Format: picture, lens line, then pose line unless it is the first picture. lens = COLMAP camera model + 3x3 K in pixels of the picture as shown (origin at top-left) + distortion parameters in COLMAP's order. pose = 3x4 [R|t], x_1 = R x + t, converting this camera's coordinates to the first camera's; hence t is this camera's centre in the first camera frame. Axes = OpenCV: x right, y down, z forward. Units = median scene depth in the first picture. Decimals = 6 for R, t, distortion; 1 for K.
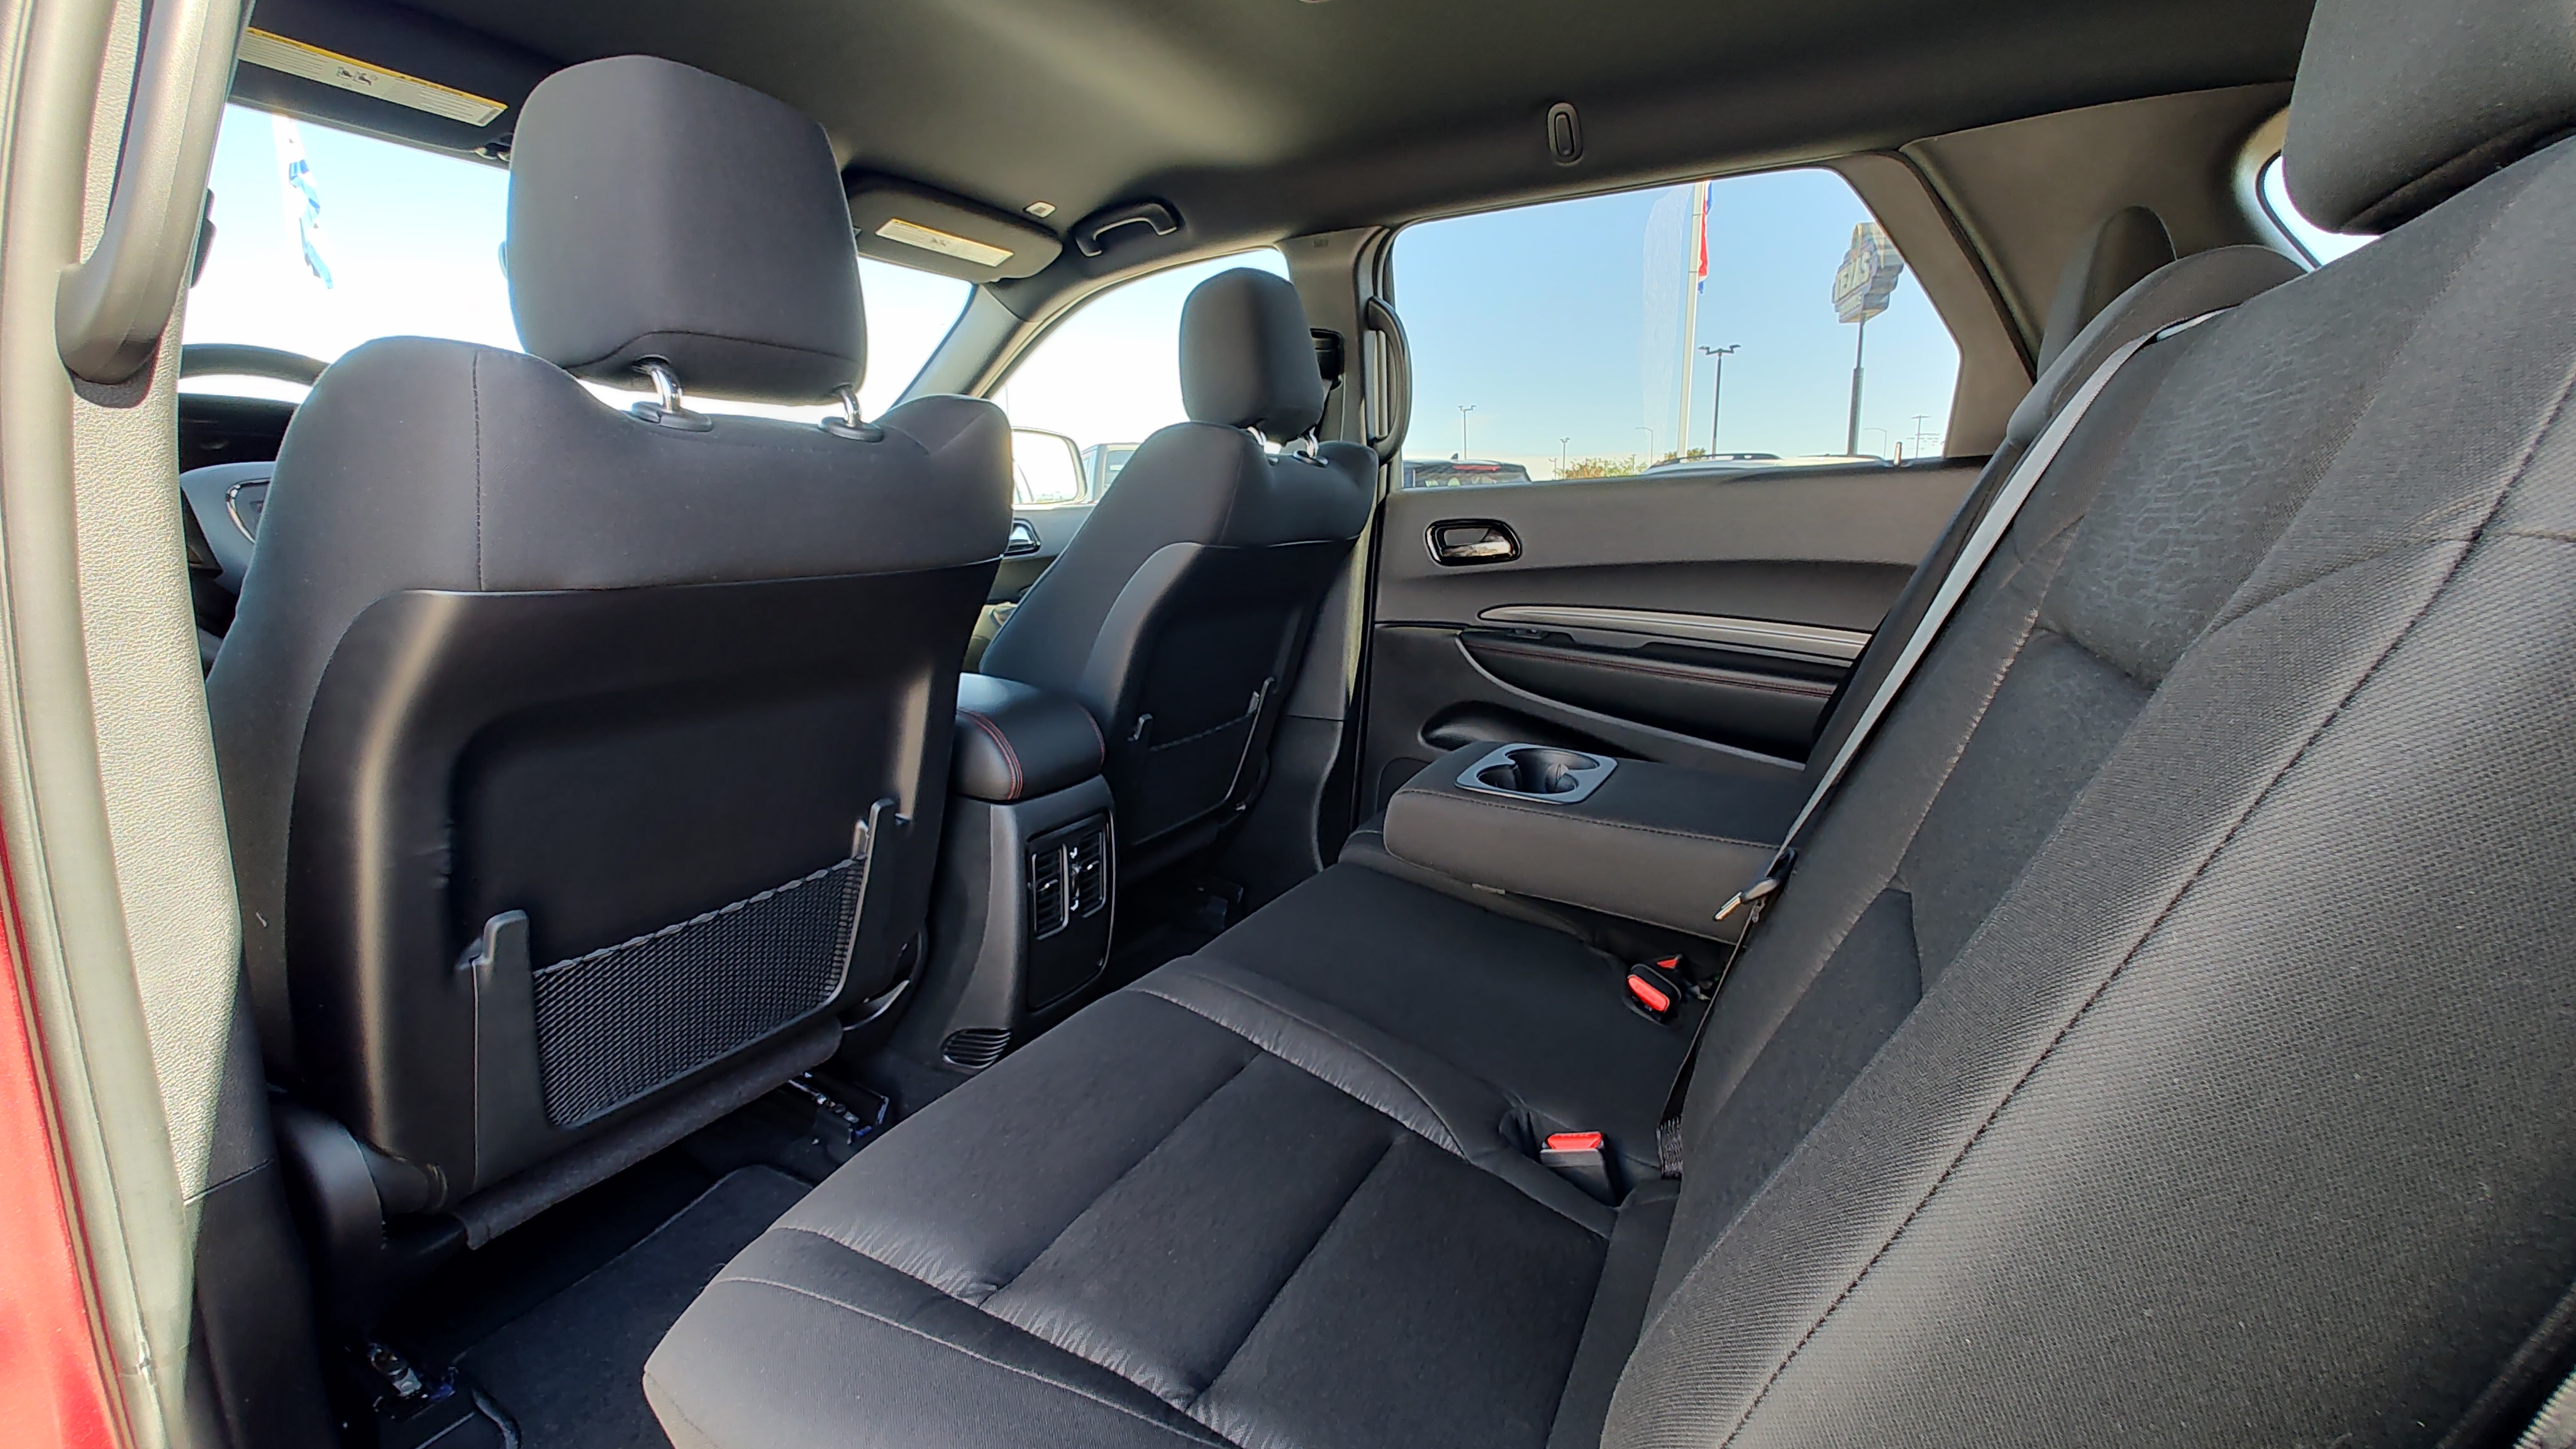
lens RADIAL K [[1108.7, 0, 1288.5], [0, 1108.7, 721.3], [0, 0, 1]] dist [0.006157, 0.001051]
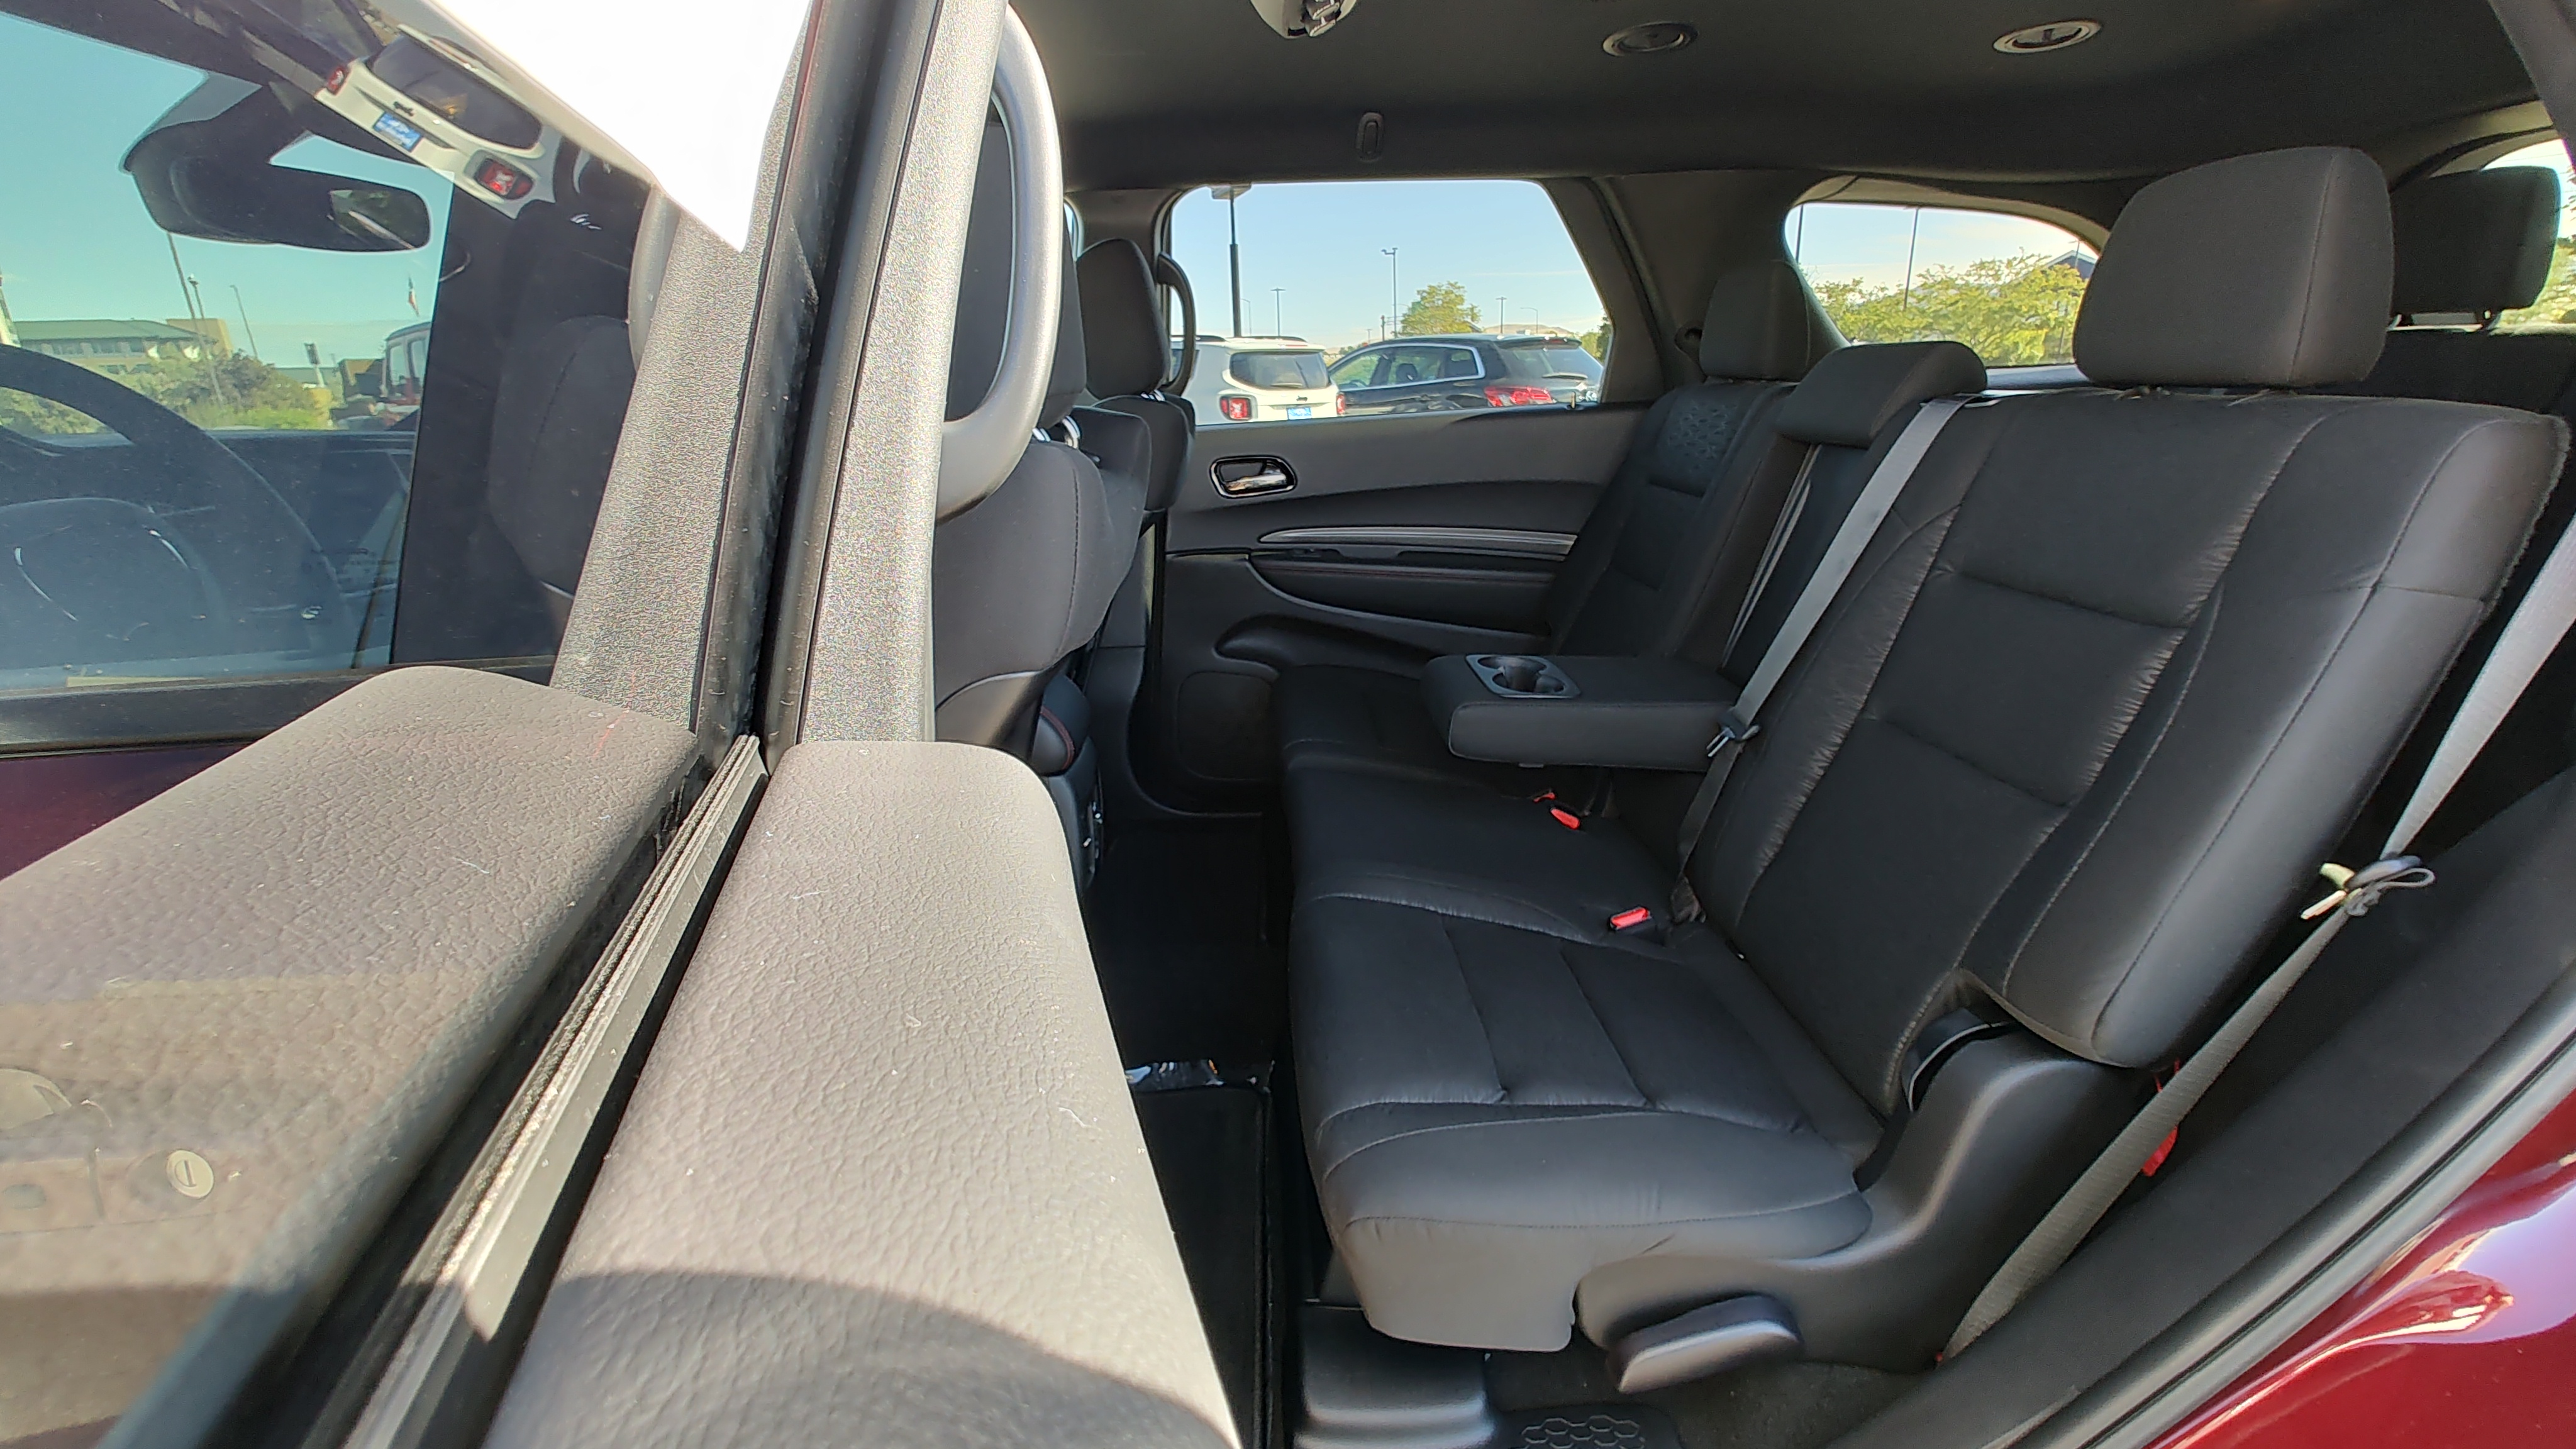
lens RADIAL K [[1108.7, 0, 1288.0], [0, 1108.7, 721.4], [0, 0, 1]] dist [0.006157, 0.001051]
pose [[0.854741, -0.172072, 0.489702, -0.405755], [0.113142, 0.982530, 0.147761, -0.078141], [-0.506573, -0.070892, 0.859278, -0.017165]]
